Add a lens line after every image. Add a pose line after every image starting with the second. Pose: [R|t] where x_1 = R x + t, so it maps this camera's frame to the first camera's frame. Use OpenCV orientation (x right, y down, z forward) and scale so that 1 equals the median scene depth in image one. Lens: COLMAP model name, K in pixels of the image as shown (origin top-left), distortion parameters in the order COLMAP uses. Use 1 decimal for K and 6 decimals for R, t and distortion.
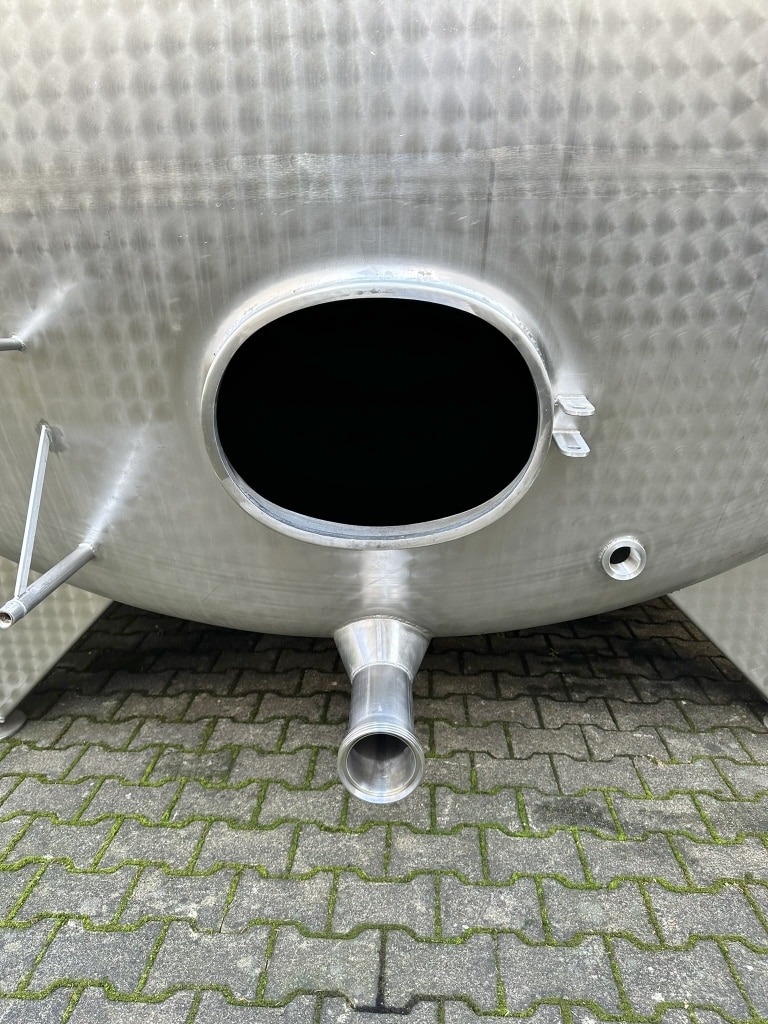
lens RADIAL K [[717.0, 0, 384.0], [0, 717.0, 512.0], [0, 0, 1]] dist [0.166867, -0.128160]
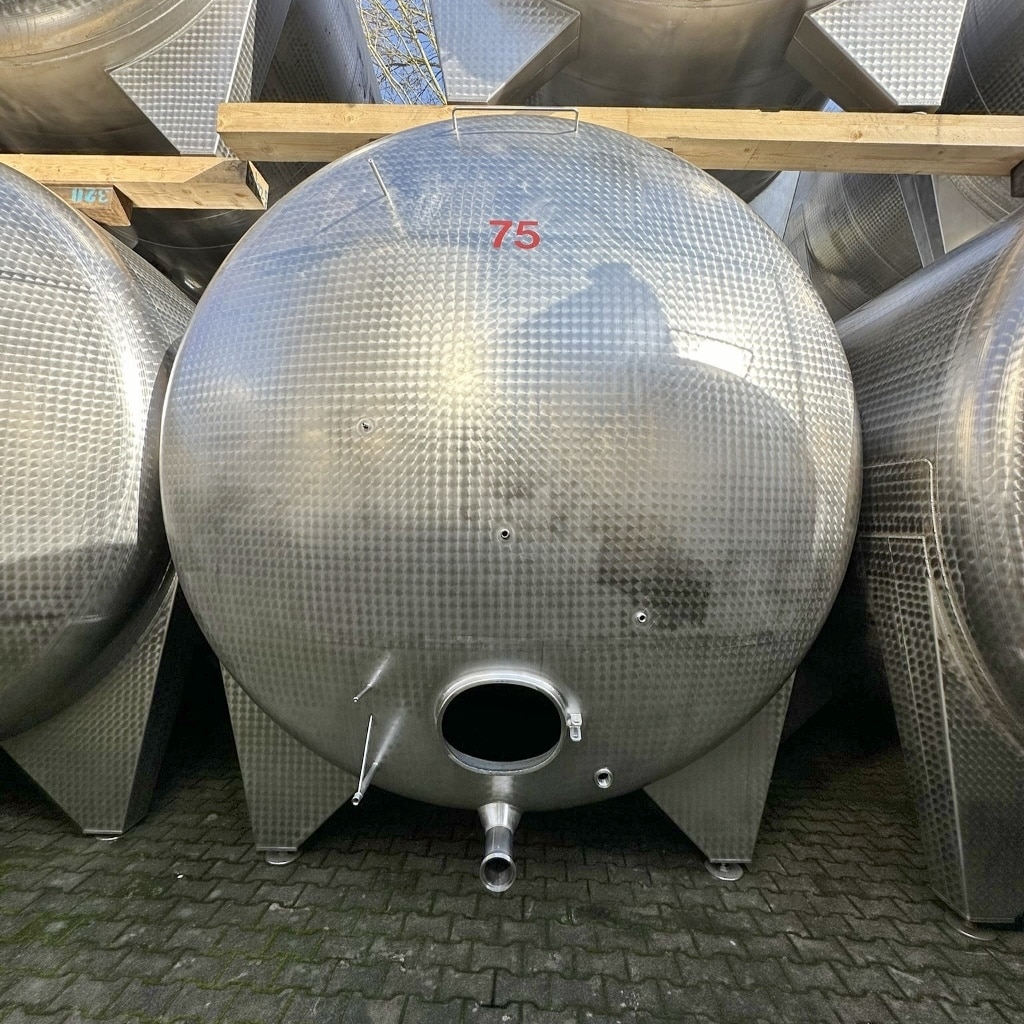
lens RADIAL K [[591.6, 0, 512.0], [0, 591.6, 512.0], [0, 0, 1]] dist [0.055021, 0.000203]
pose [[0.999374, 0.035099, 0.004438, -0.006672], [-0.032773, 0.965711, -0.257542, -0.221748], [-0.013325, 0.257235, 0.966257, -0.932083]]
